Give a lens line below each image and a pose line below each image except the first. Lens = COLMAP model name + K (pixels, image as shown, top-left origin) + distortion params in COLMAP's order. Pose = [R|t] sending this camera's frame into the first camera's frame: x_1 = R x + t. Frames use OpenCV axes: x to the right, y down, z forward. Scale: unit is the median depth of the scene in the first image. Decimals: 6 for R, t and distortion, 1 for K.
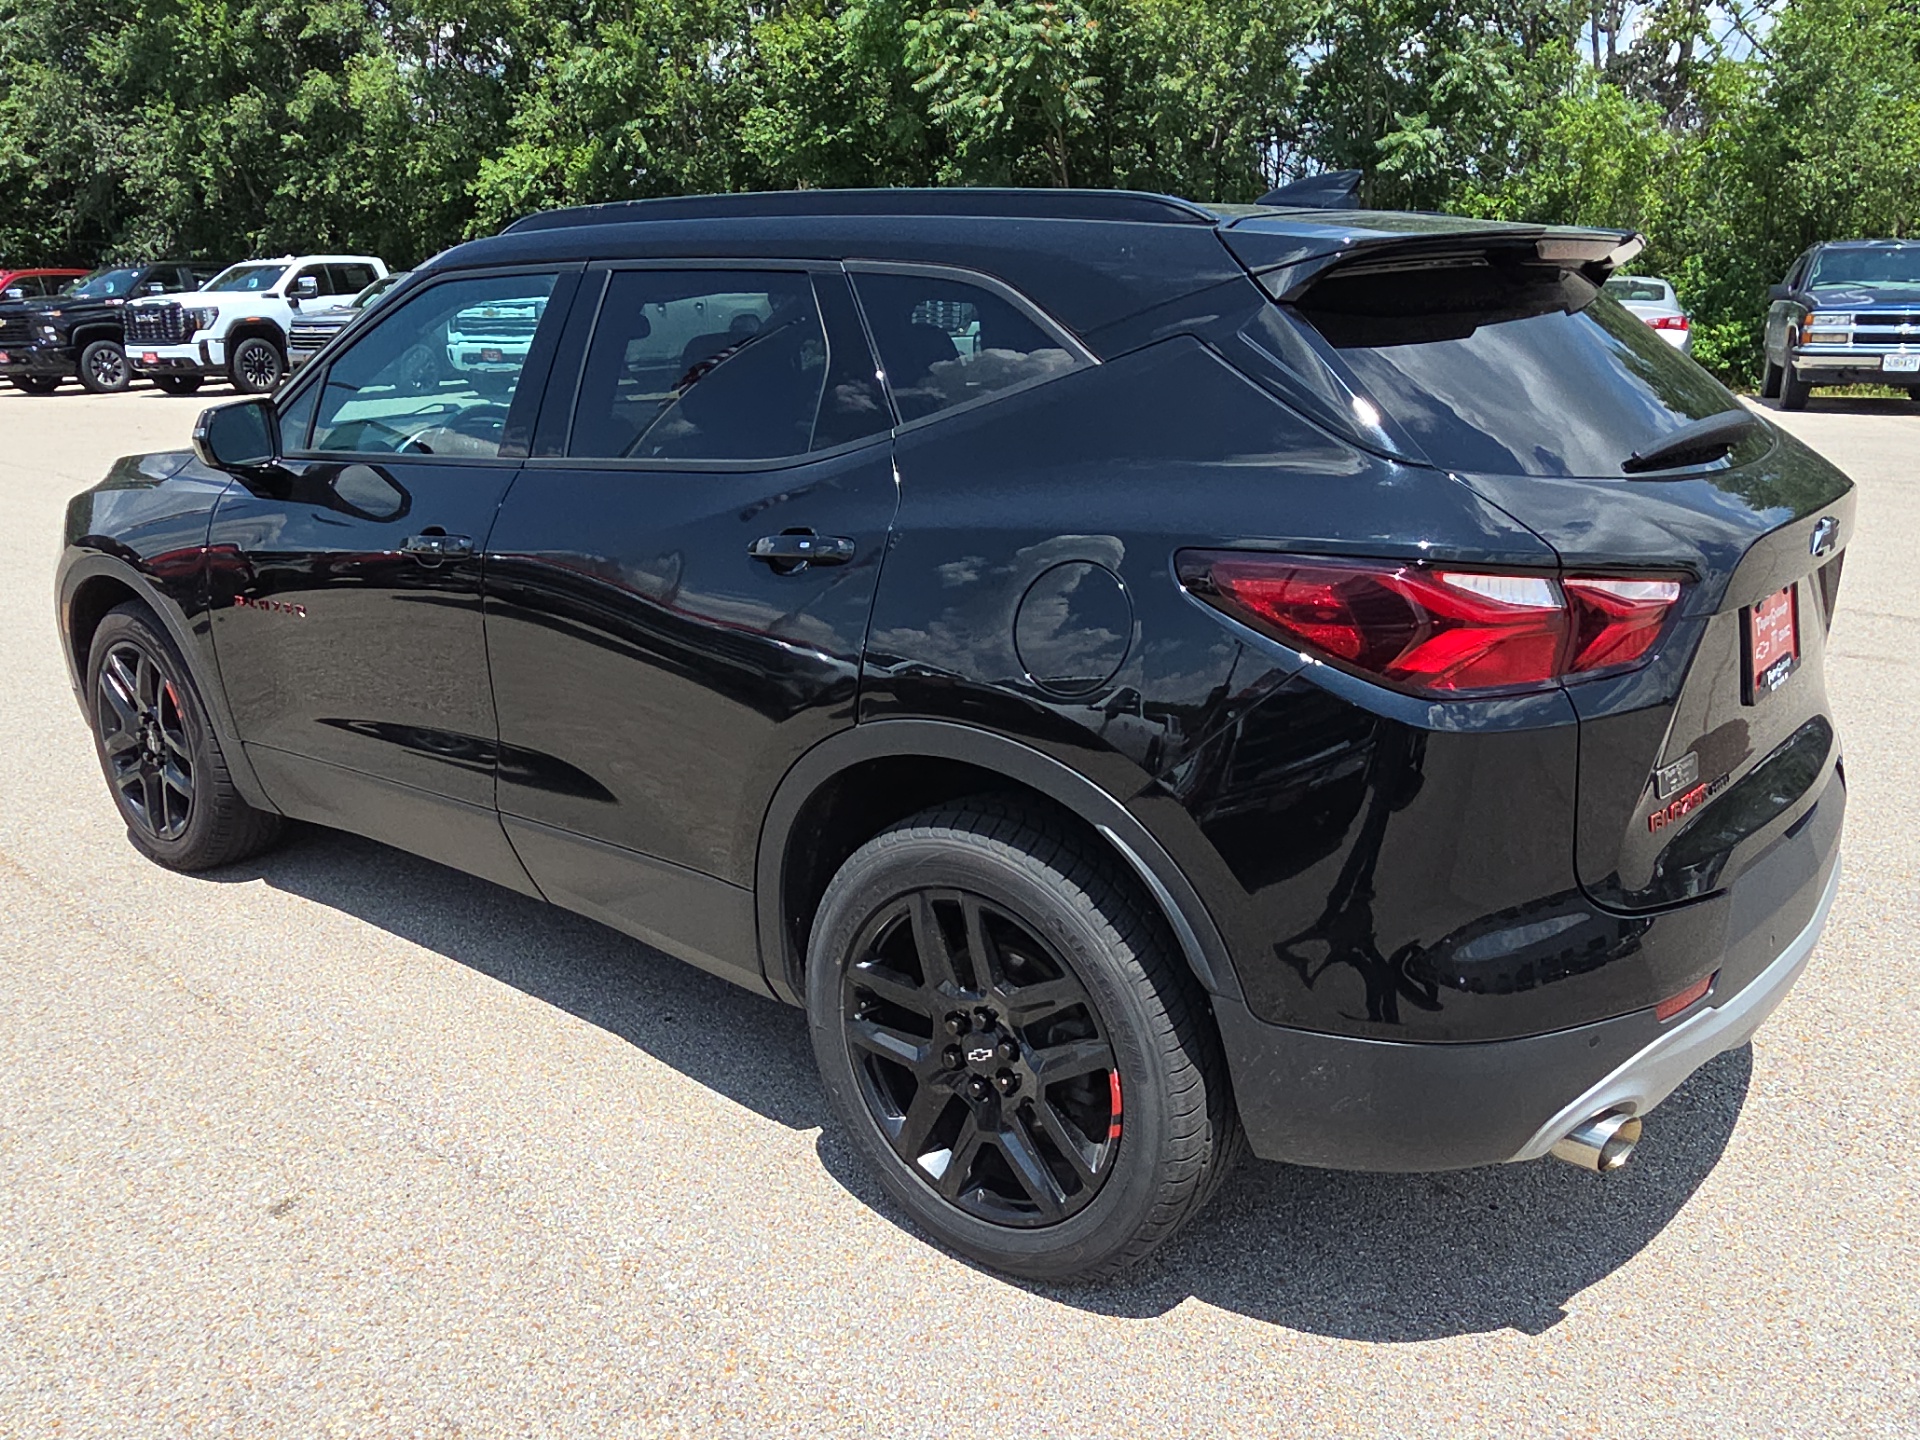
lens RADIAL K [[1506.4, 0, 960.0], [0, 1506.4, 720.0], [0, 0, 1]] dist [0.003180, 0.002507]
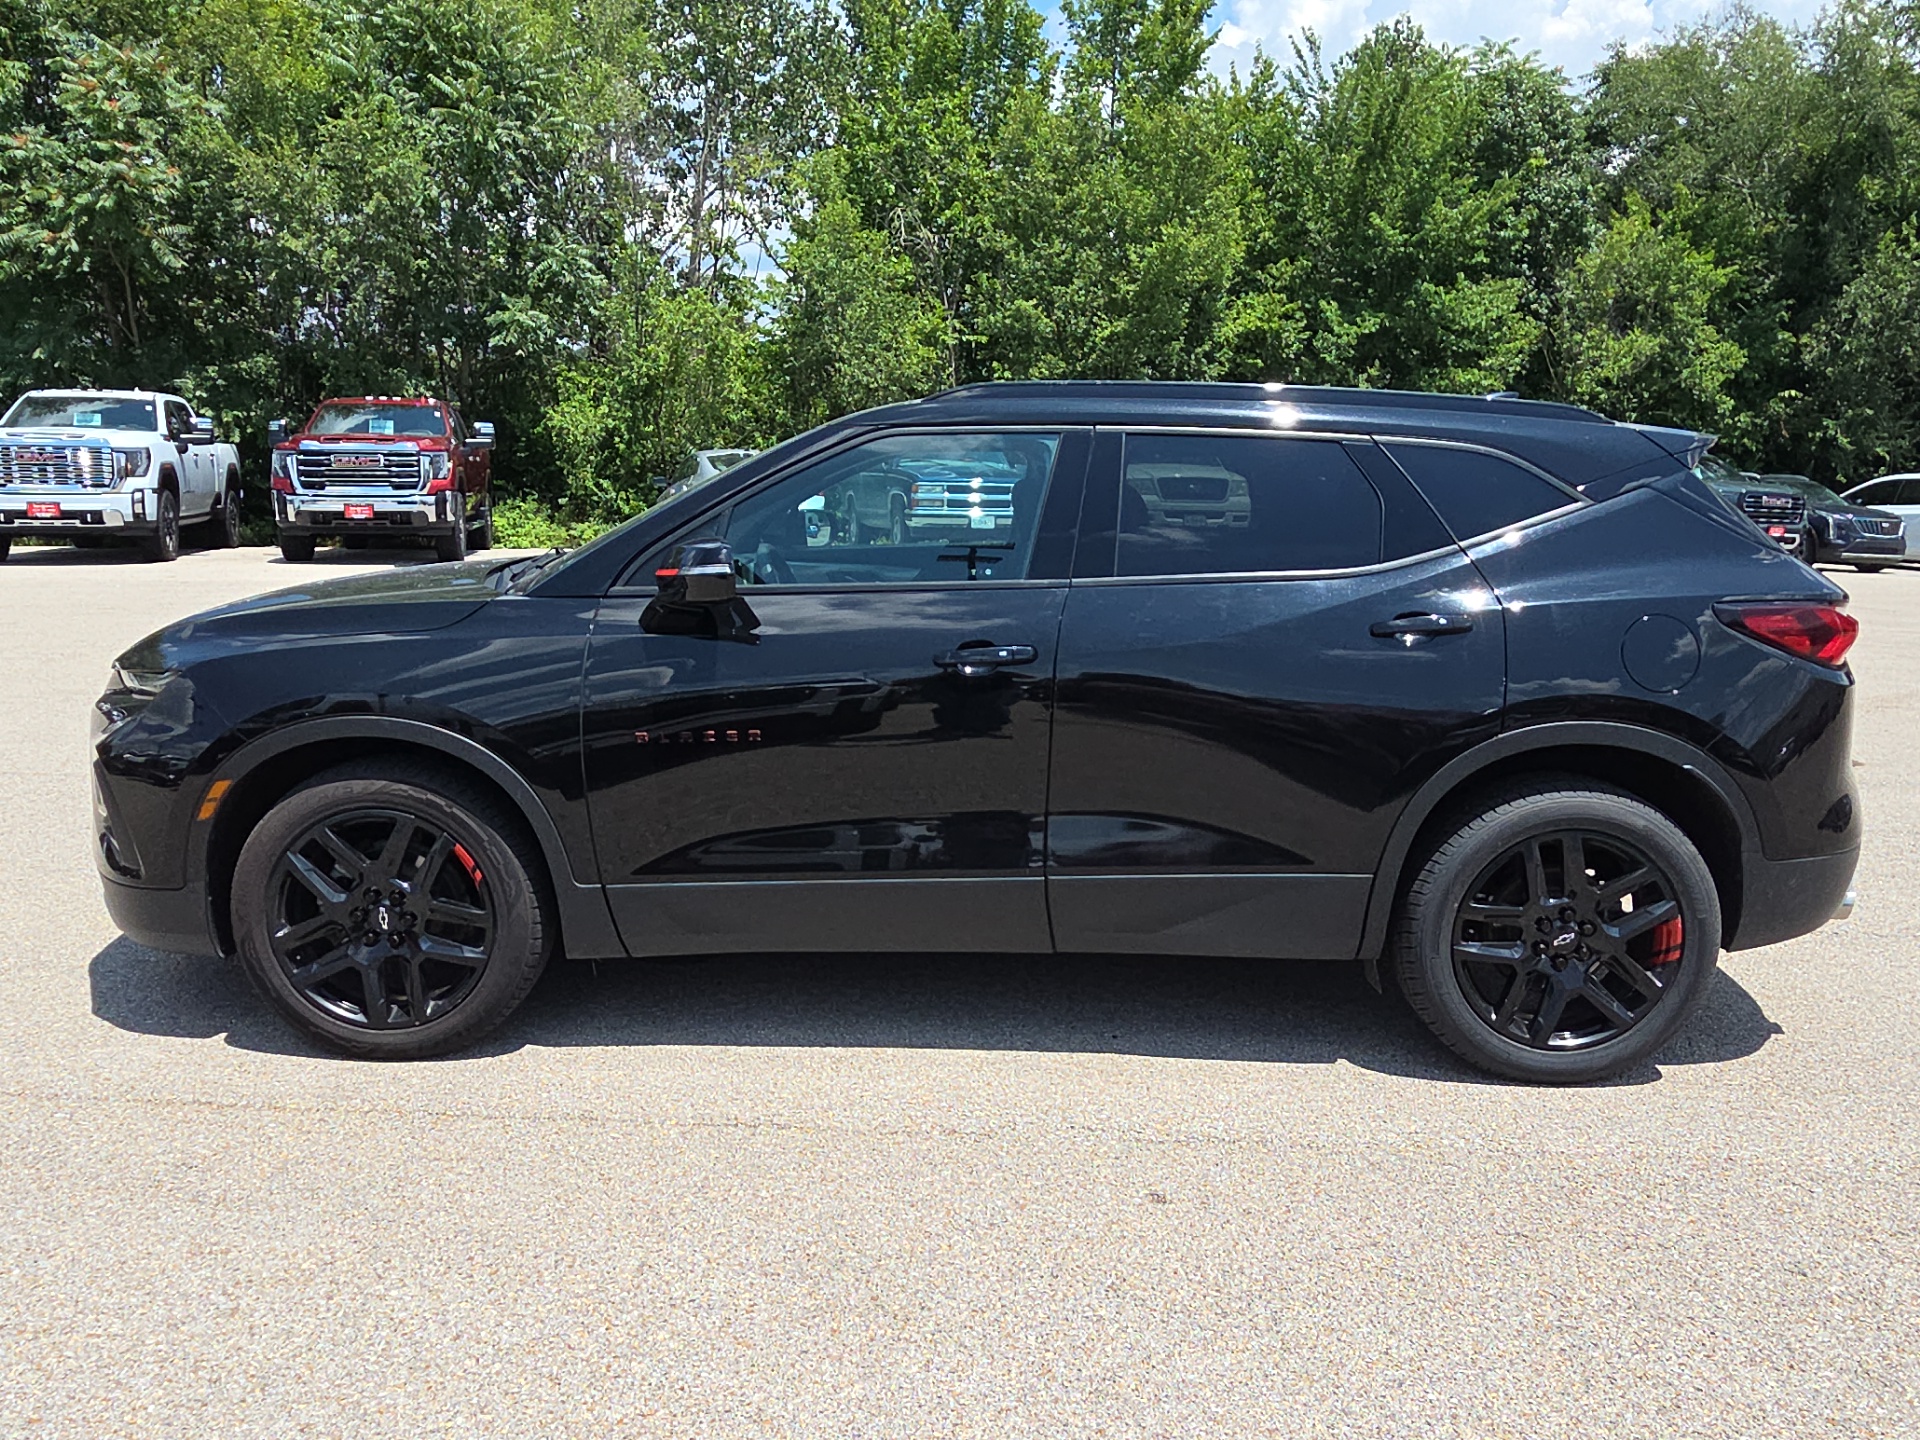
lens RADIAL K [[1506.4, 0, 960.0], [0, 1506.4, 720.0], [0, 0, 1]] dist [0.003180, 0.002507]
pose [[0.784542, -0.082265, 0.614594, -0.135802], [0.146369, 0.987720, -0.054634, -0.000773], [-0.602553, 0.132820, 0.786949, 0.011327]]
